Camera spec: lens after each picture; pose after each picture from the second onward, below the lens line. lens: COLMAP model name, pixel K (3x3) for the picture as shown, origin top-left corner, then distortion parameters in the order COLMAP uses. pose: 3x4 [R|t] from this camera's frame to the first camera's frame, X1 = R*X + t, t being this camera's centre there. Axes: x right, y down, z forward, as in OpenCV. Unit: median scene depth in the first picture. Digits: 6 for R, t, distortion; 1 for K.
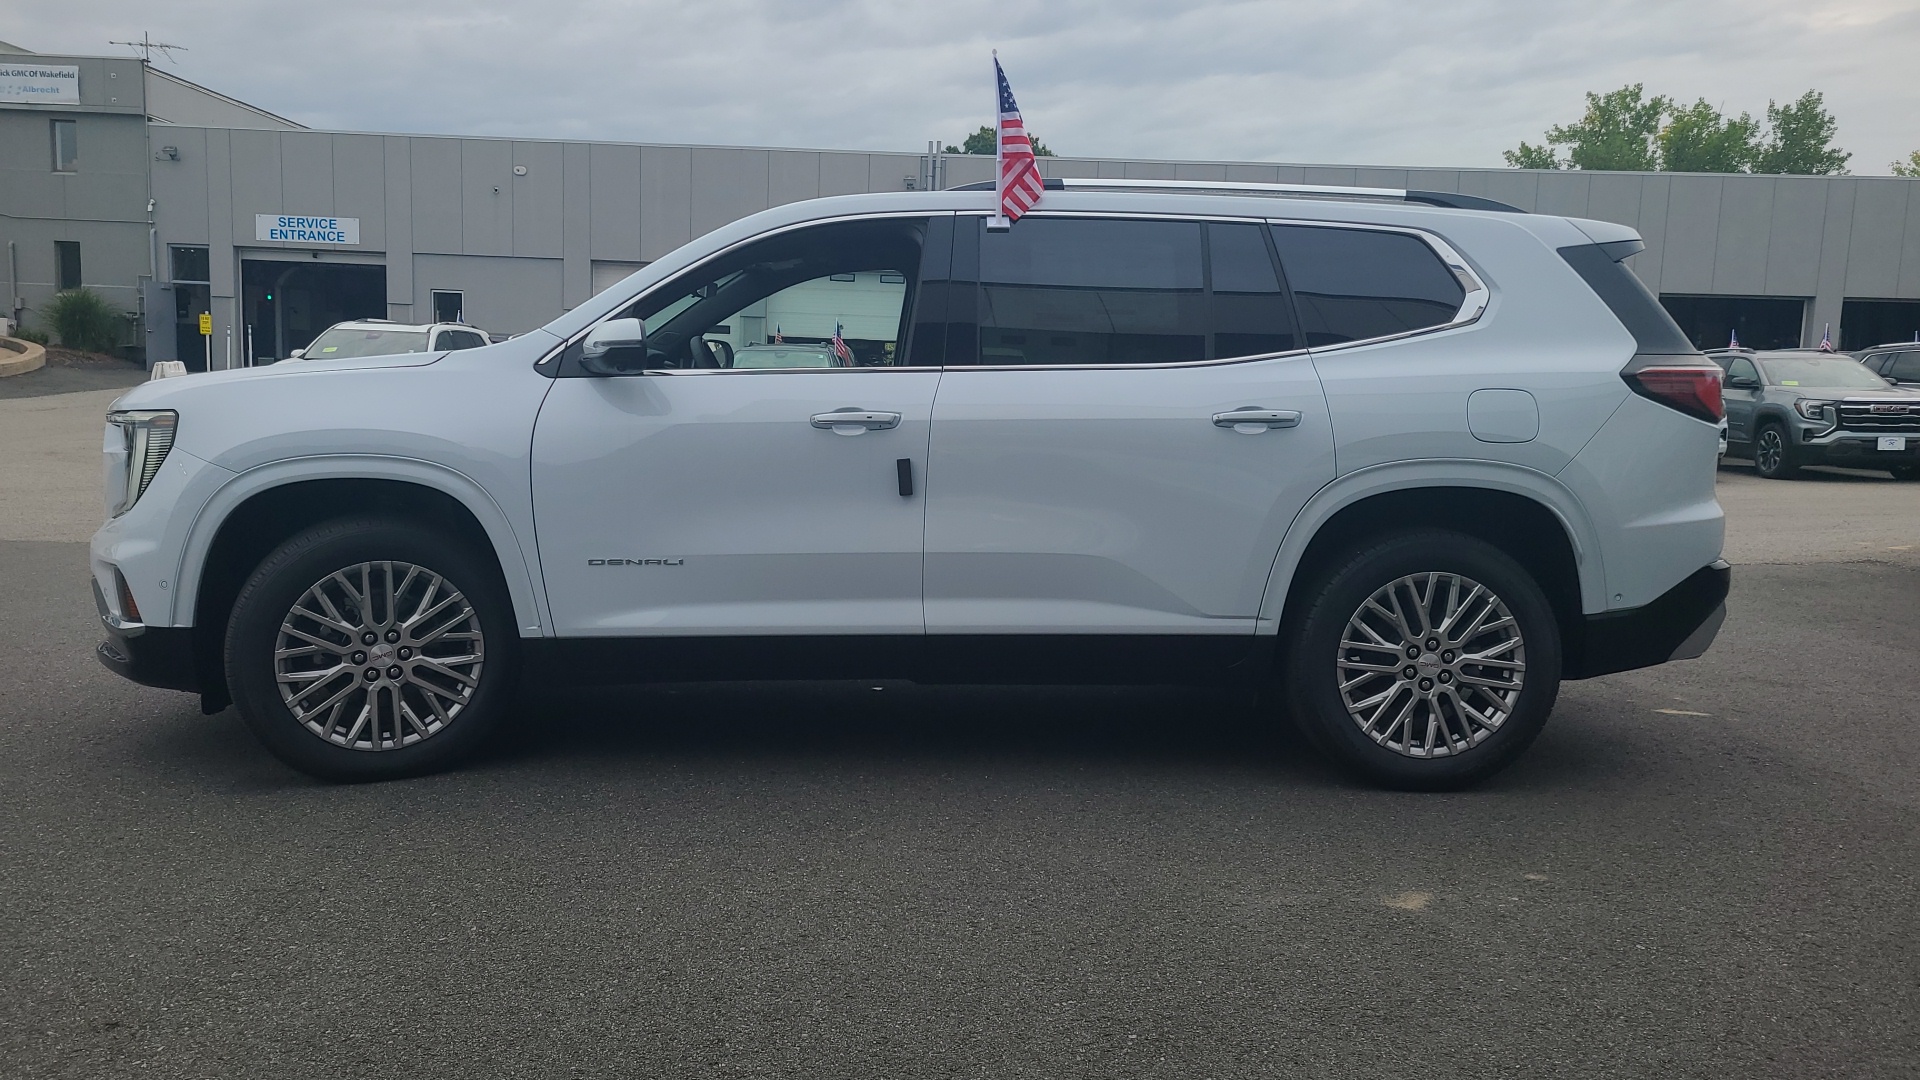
lens RADIAL K [[1465.6, 0, 930.9], [0, 1465.6, 523.4], [0, 0, 1]] dist [0.019081, 0.002708]
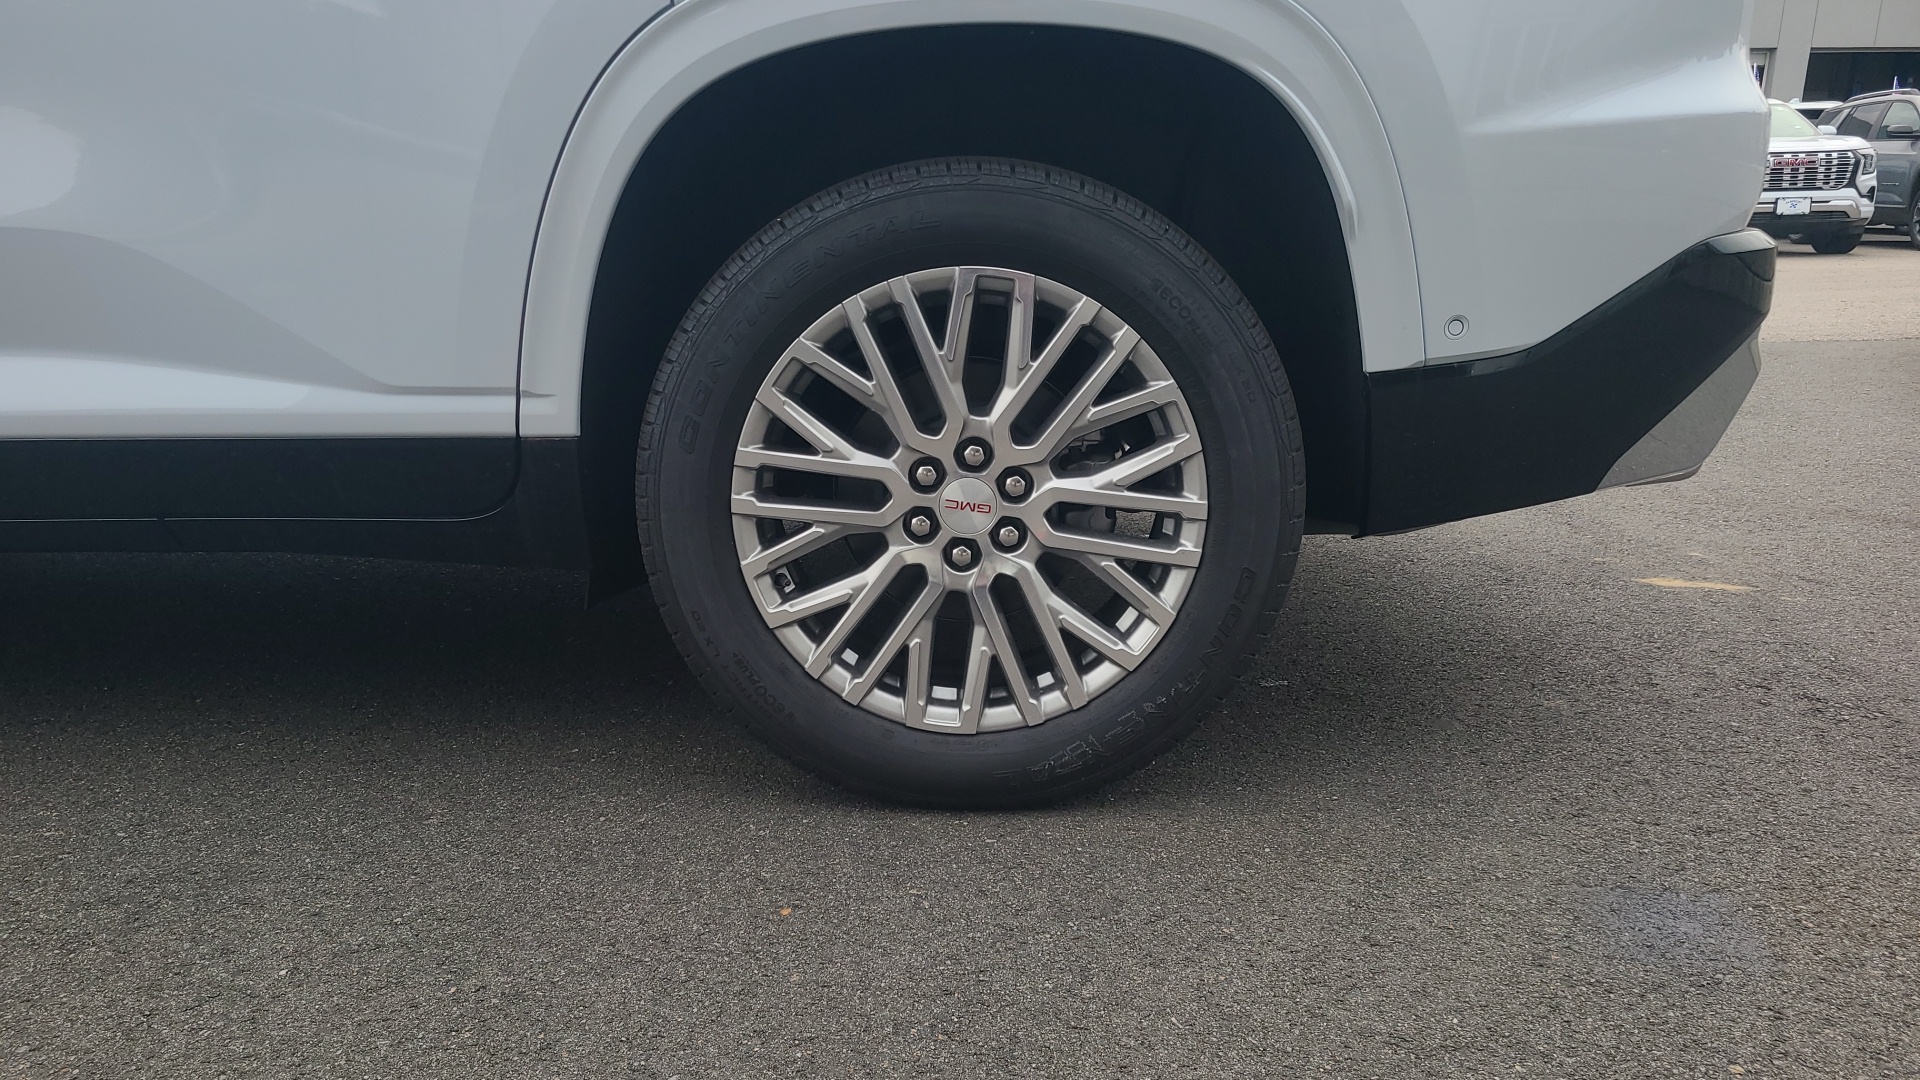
lens RADIAL K [[1426.9, 0, 949.8], [0, 1426.9, 544.1], [0, 0, 1]] dist [0.019524, 0.001791]
pose [[0.997126, -0.006368, -0.075496, 0.363781], [0.016502, 0.990792, 0.134381, 0.054128], [0.073945, -0.135241, 0.988050, 0.615026]]
